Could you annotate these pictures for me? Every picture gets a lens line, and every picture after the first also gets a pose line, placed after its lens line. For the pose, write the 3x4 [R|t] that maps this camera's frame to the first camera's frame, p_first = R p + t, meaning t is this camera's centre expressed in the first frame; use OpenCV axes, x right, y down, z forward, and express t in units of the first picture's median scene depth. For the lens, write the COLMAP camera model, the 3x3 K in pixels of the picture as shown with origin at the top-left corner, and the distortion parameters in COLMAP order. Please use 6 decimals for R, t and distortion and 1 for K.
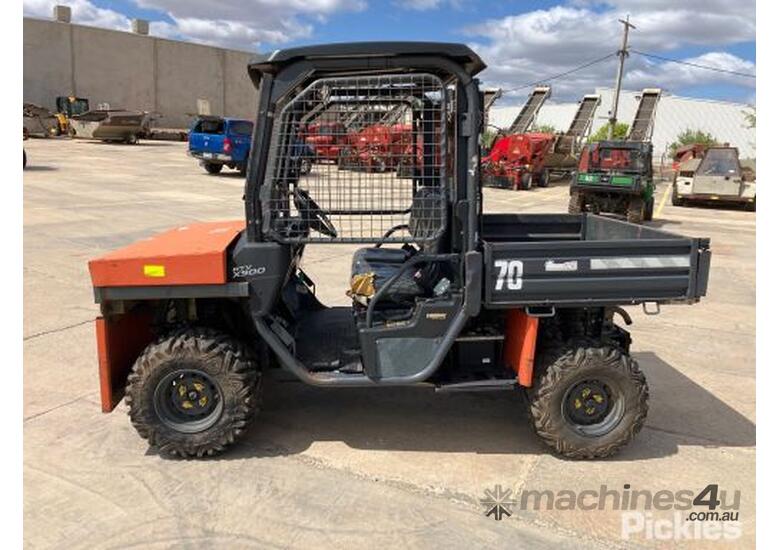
lens RADIAL K [[606.3, 0, 390.0], [0, 606.3, 275.0], [0, 0, 1]] dist [0.010738, 0.001656]
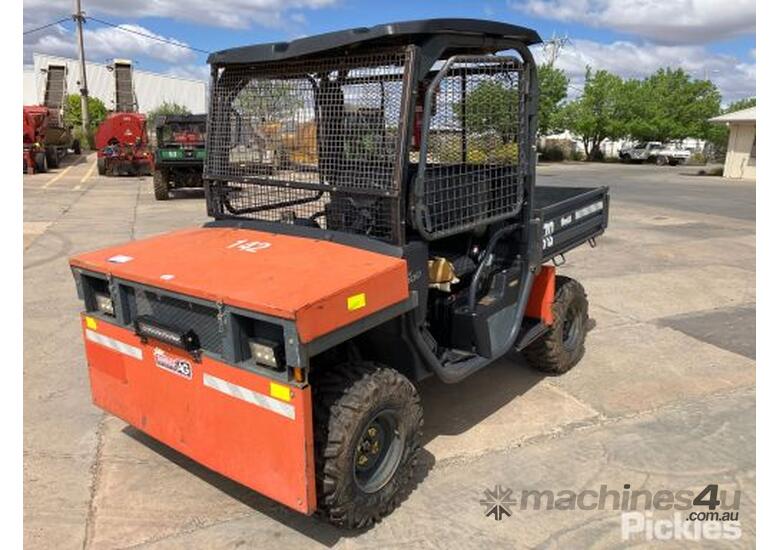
lens RADIAL K [[606.3, 0, 390.0], [0, 606.3, 275.0], [0, 0, 1]] dist [0.010738, 0.001656]
pose [[0.655445, -0.208679, 0.725841, -0.806602], [0.176410, 0.976786, 0.121525, -0.111369], [-0.734351, 0.048393, 0.677043, 0.399717]]
